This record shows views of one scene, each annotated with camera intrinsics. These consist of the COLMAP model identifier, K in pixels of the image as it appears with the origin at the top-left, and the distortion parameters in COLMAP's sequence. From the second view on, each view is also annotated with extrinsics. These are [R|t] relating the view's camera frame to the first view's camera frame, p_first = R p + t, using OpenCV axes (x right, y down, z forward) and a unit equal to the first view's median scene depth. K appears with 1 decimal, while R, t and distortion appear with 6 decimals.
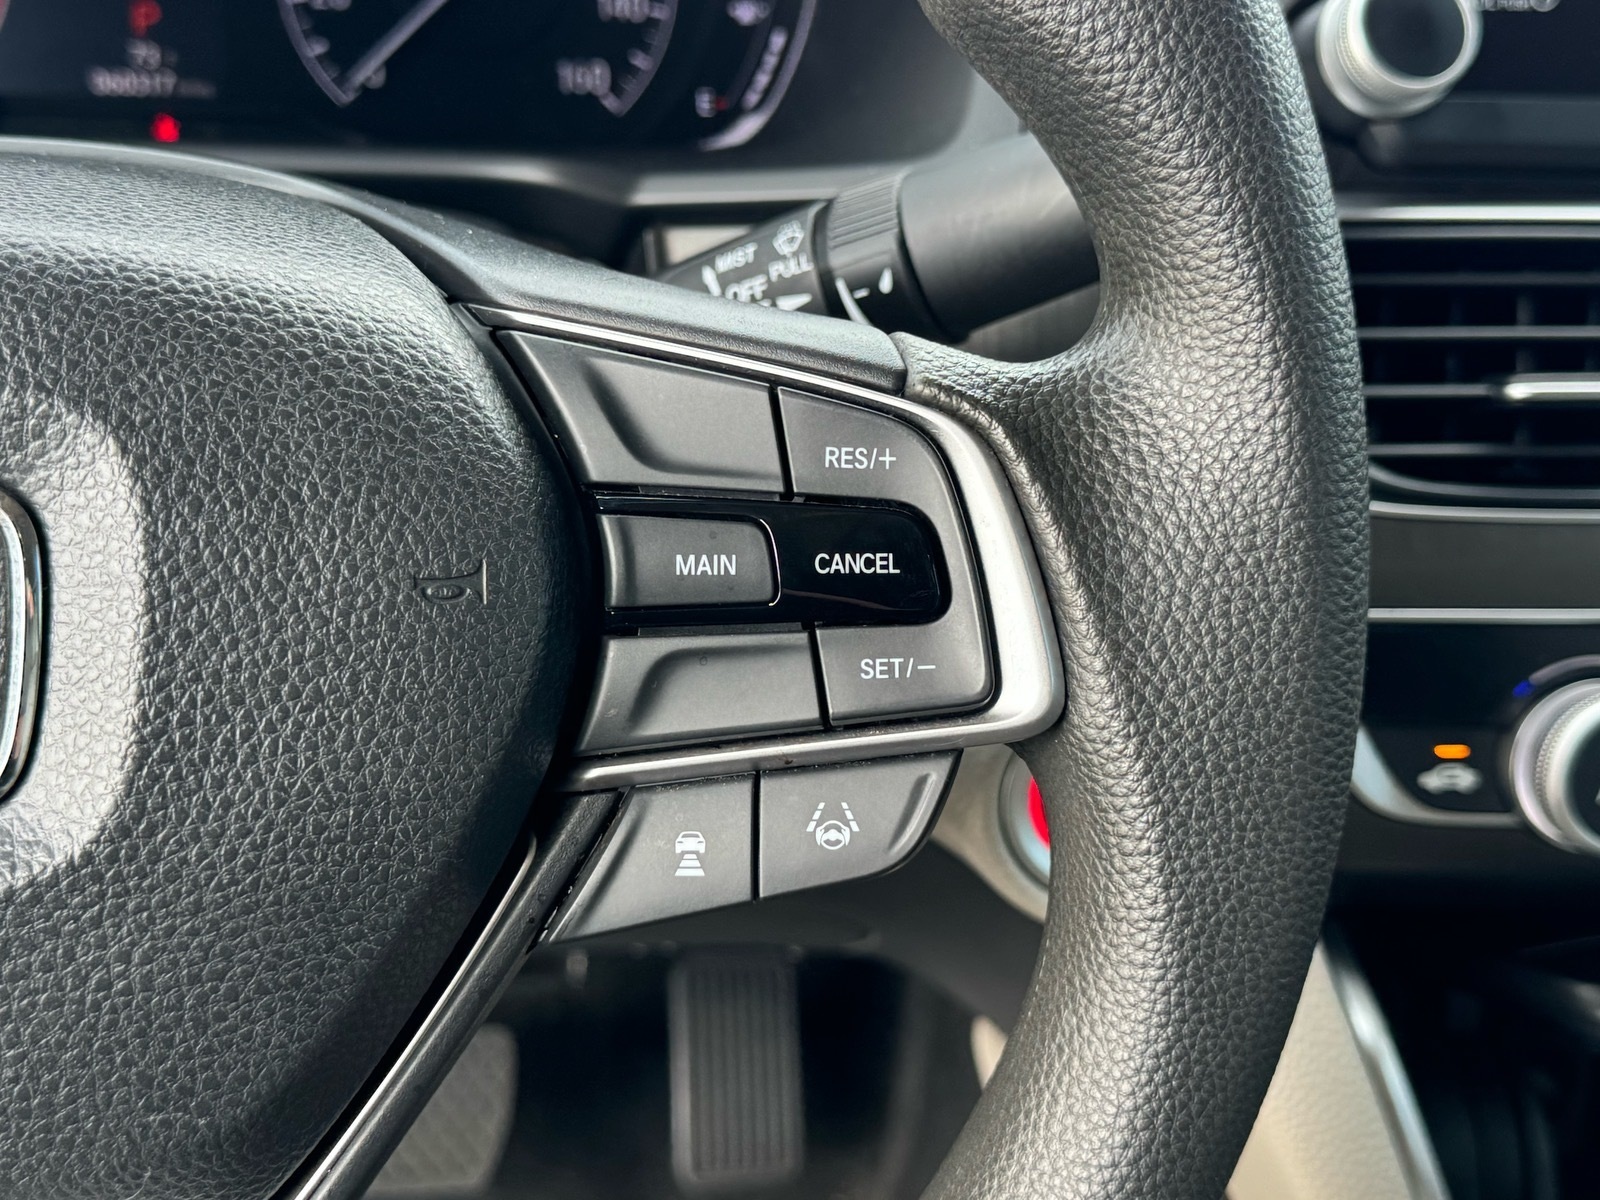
lens RADIAL K [[2146.3, 0, 800.0], [0, 2146.3, 600.0], [0, 0, 1]] dist [0.291775, -0.823426]
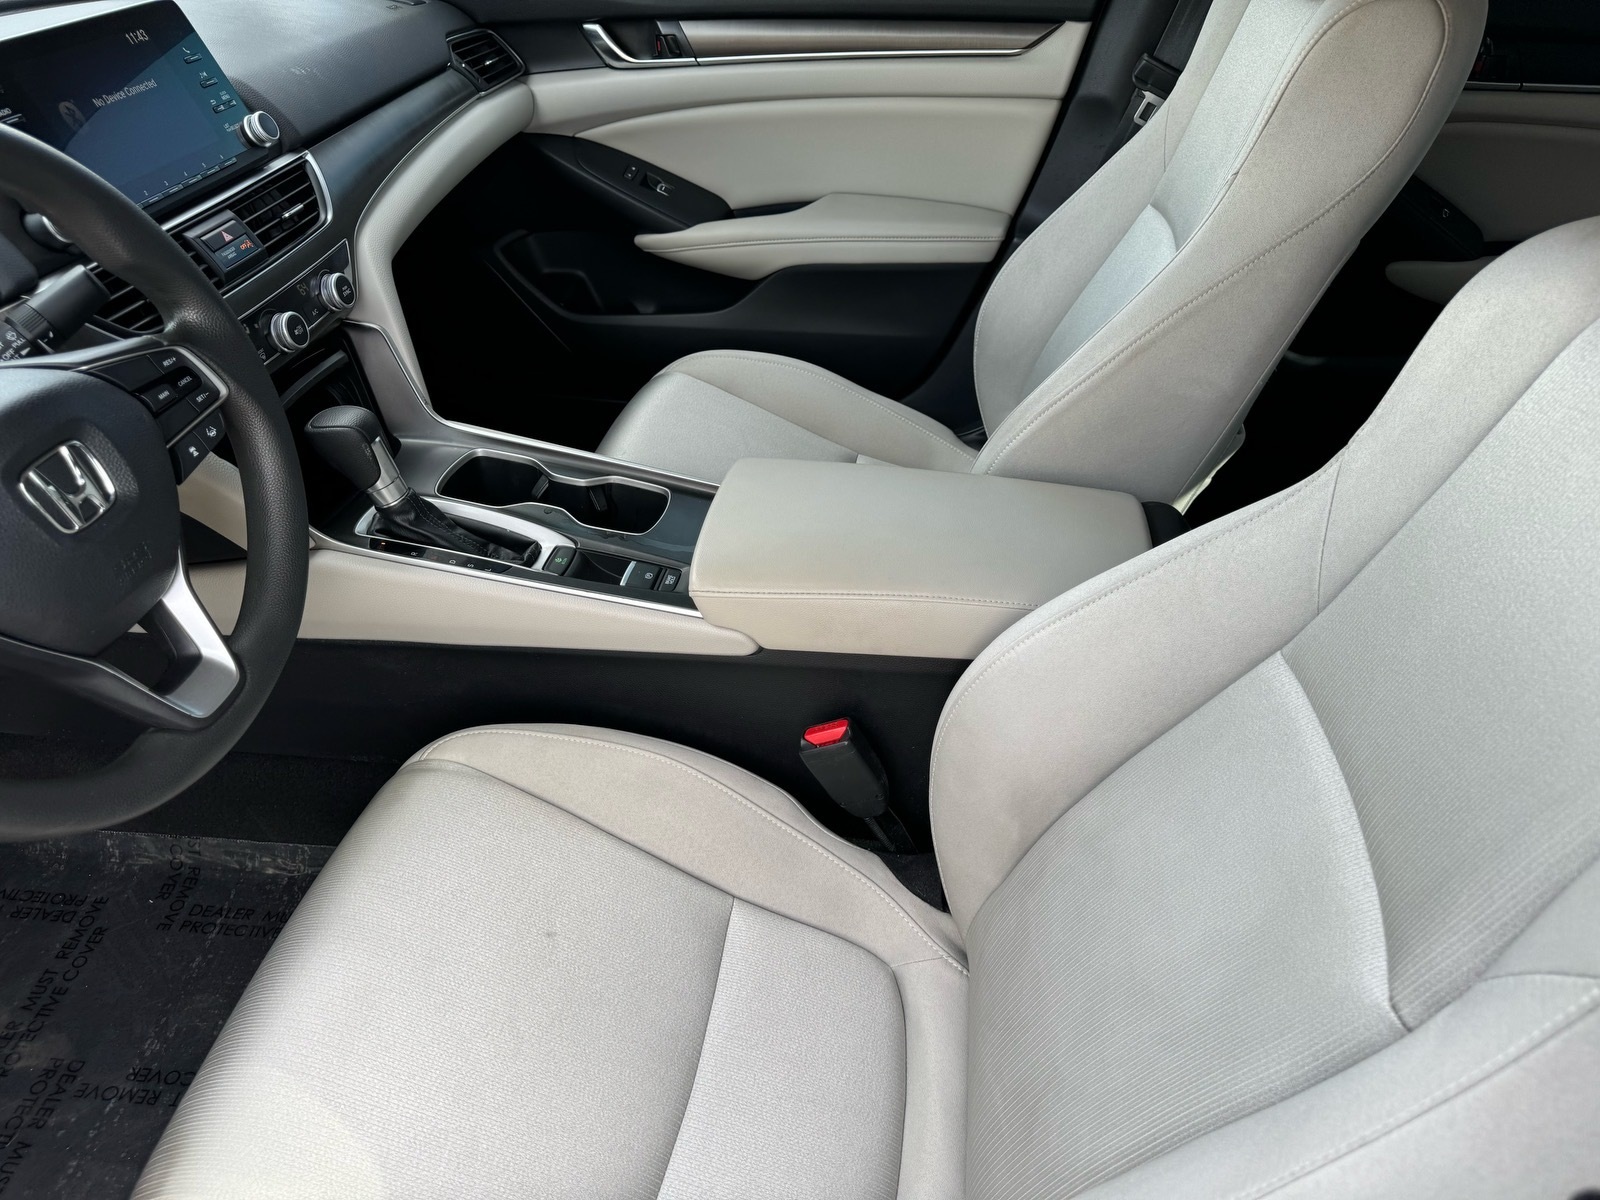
lens RADIAL K [[1132.4, 0, 800.3], [0, 1132.4, 620.2], [0, 0, 1]] dist [0.023130, -0.030149]
pose [[0.305379, -0.600504, 0.739012, -1.737173], [0.339380, 0.793757, 0.504749, -0.405815], [-0.889699, 0.096666, 0.446196, -1.295427]]
